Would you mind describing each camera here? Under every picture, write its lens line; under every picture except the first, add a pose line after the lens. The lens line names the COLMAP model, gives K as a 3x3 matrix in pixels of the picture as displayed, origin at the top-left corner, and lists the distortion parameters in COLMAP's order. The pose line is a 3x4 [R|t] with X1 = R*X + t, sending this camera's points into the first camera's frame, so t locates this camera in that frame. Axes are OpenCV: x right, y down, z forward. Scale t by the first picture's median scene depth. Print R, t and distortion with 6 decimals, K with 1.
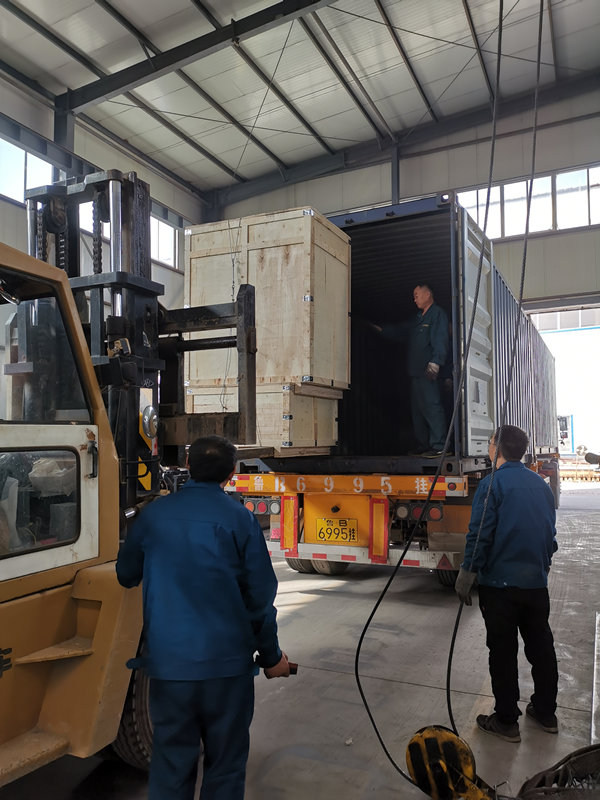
lens RADIAL K [[601.9, 0, 302.1], [0, 601.9, 415.2], [0, 0, 1]] dist [0.007332, 0.001128]
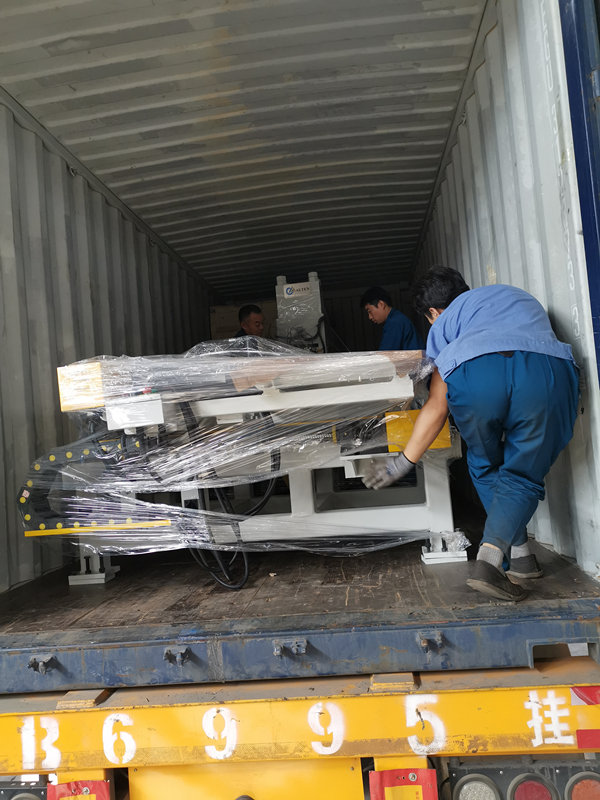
lens RADIAL K [[607.0, 0, 300.0], [0, 607.0, 400.0], [0, 0, 1]] dist [0.016641, 0.000978]
pose [[0.933142, -0.057159, 0.354934, -0.007766], [0.062903, 0.998009, -0.004654, -0.021730], [-0.353961, 0.026669, 0.934880, 0.343587]]
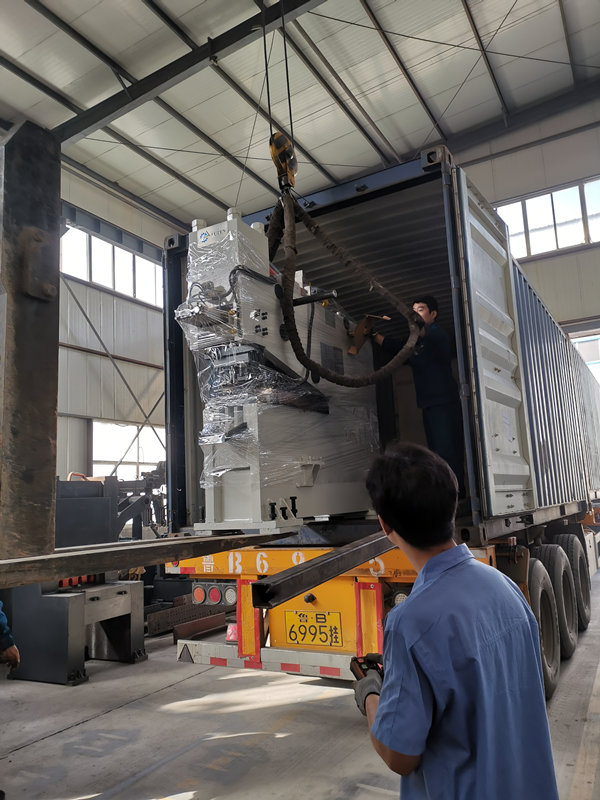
lens RADIAL K [[607.0, 0, 300.0], [0, 607.0, 400.0], [0, 0, 1]] dist [0.016641, 0.000978]
pose [[0.996880, -0.050519, -0.060654, 0.048785], [0.043761, 0.993187, -0.108004, 0.001157], [0.065697, 0.105013, 0.992298, 0.131861]]
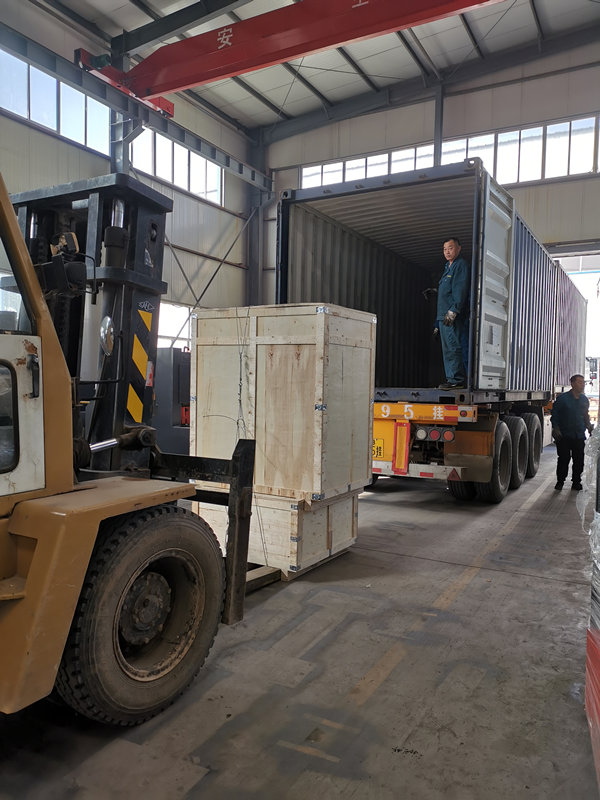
lens RADIAL K [[601.9, 0, 302.1], [0, 601.9, 415.2], [0, 0, 1]] dist [0.007332, 0.001128]
pose [[0.997971, 0.029255, -0.056548, -0.002229], [-0.023001, 0.993859, 0.108238, -0.000770], [0.059367, -0.106718, 0.992515, -0.096076]]
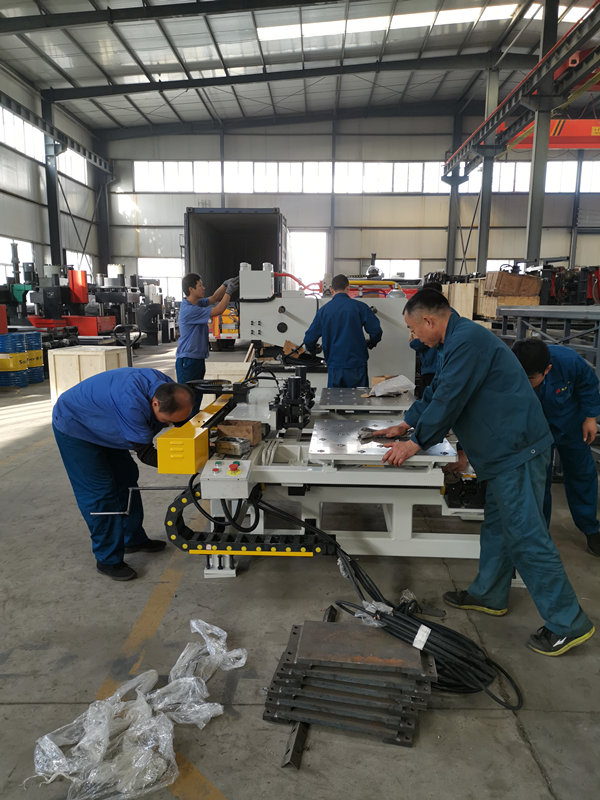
lens RADIAL K [[601.9, 0, 302.1], [0, 601.9, 415.2], [0, 0, 1]] dist [0.007332, 0.001128]
pose [[0.911315, -0.059762, 0.407349, -0.530552], [-0.037523, 0.973235, 0.226728, -0.045840], [-0.409996, -0.221905, 0.884682, -1.124120]]
